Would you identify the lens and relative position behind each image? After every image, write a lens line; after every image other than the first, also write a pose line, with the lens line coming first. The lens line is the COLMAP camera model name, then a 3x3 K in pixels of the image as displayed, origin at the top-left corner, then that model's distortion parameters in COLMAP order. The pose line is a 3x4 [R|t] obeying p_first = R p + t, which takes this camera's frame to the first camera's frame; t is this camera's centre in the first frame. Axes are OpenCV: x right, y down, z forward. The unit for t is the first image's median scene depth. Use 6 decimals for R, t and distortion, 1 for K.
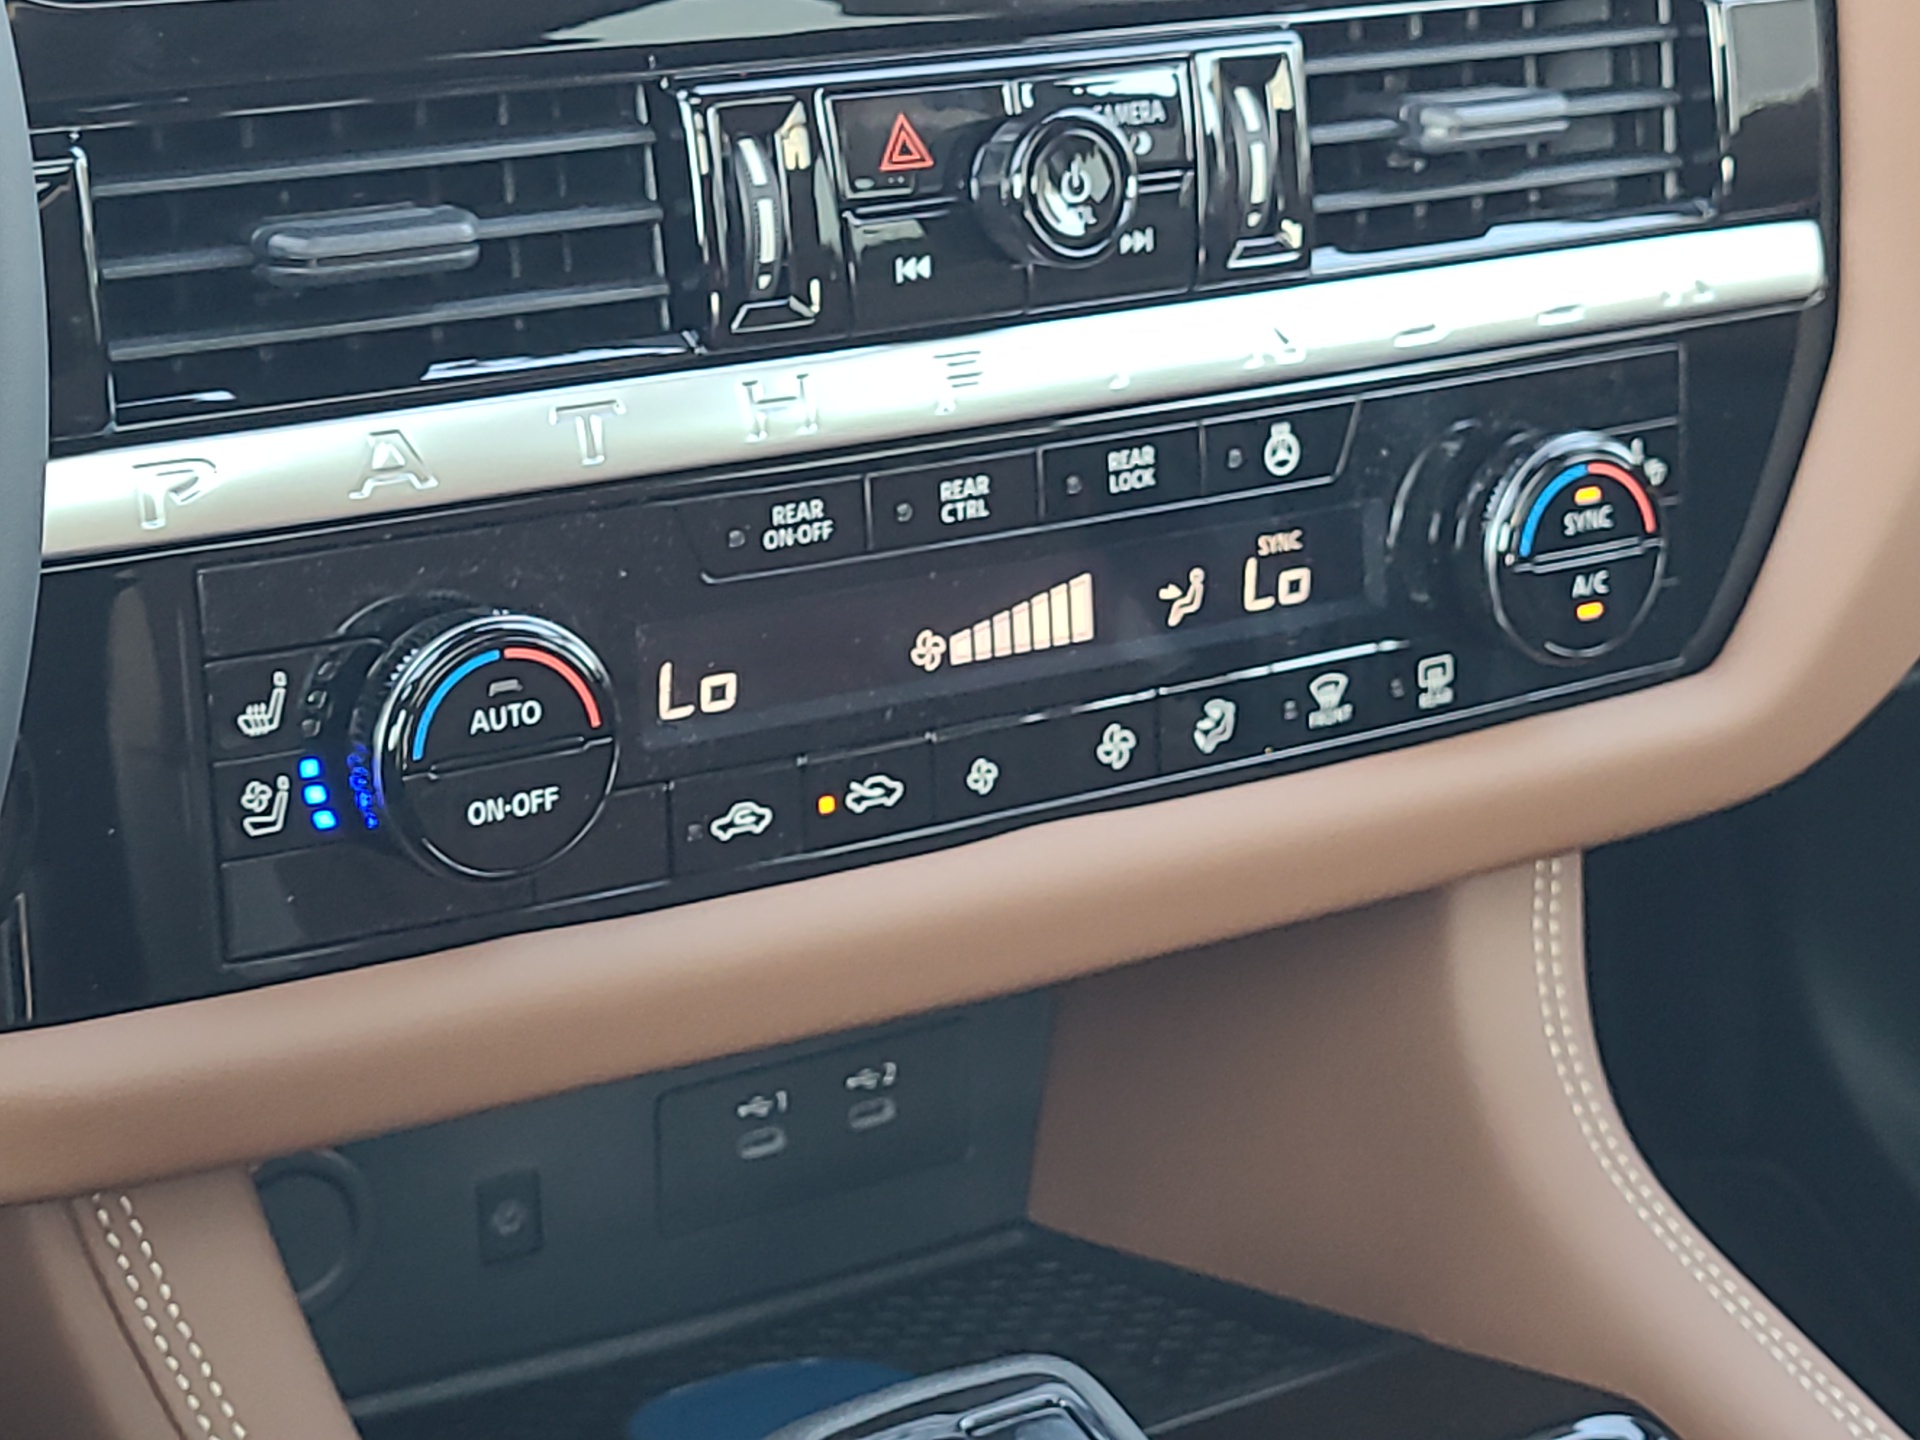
lens RADIAL K [[4118.7, 0, 960.0], [0, 4118.7, 720.0], [0, 0, 1]] dist [0.064089, -0.269519]
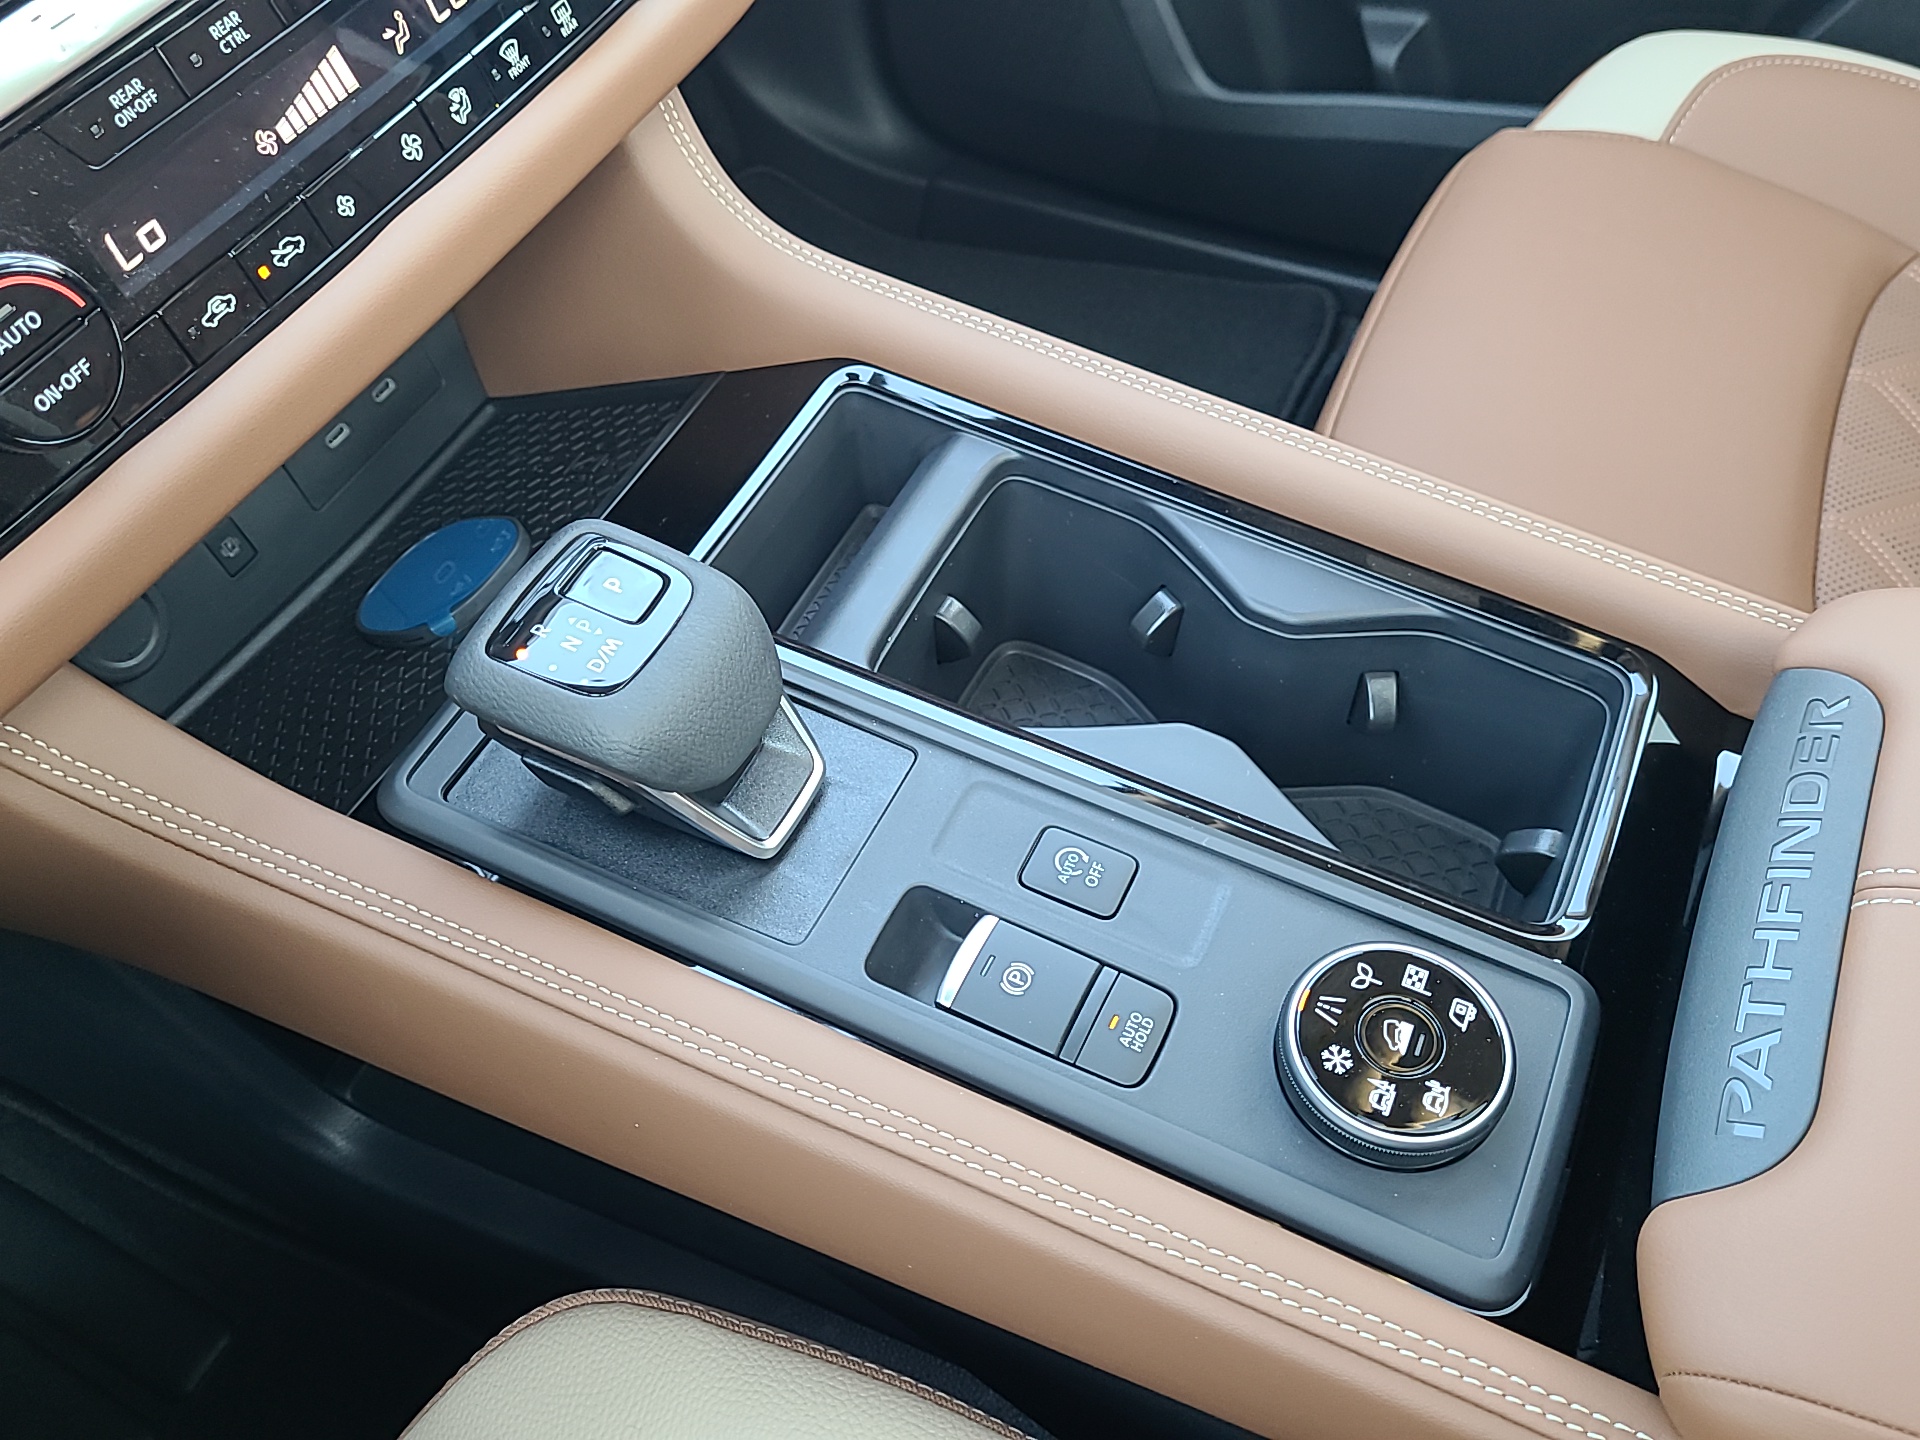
lens RADIAL K [[1609.8, 0, 956.2], [0, 1609.8, 706.0], [0, 0, 1]] dist [0.006757, -0.011703]
pose [[0.848964, -0.500696, 0.169007, 0.003567], [0.383306, 0.803604, 0.455300, -0.022015], [-0.363781, -0.321752, 0.874150, 0.315576]]
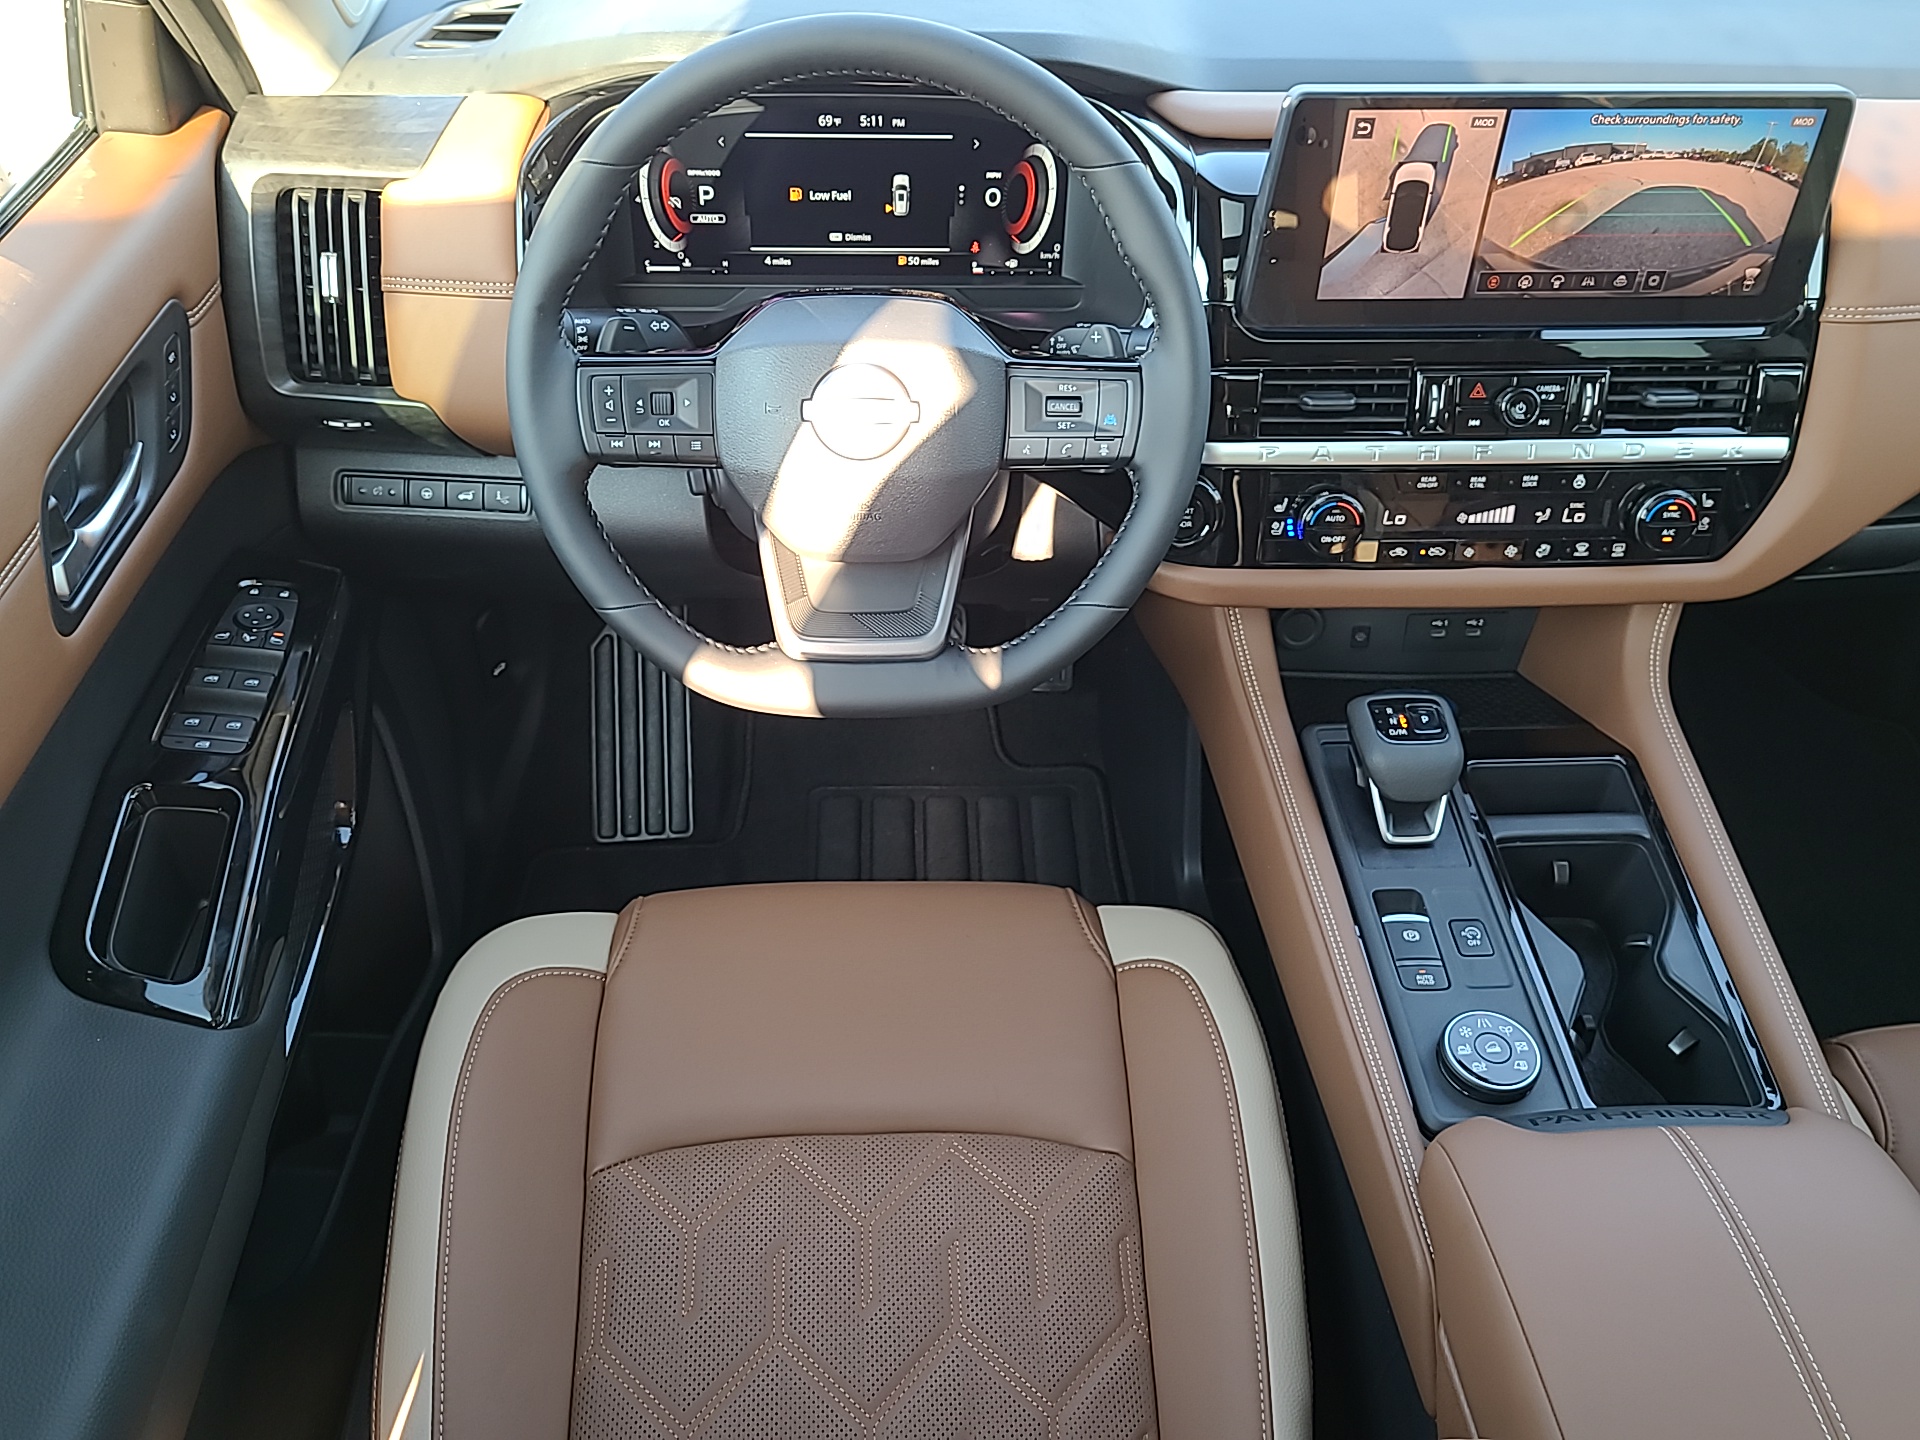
lens RADIAL K [[1635.3, 0, 960.0], [0, 1635.3, 720.0], [0, 0, 1]] dist [0.007250, 0.011088]
pose [[0.860615, 0.249853, -0.443751, 0.307315], [-0.159769, 0.959847, 0.230582, -0.110693], [0.483545, -0.127545, 0.865977, -0.579467]]
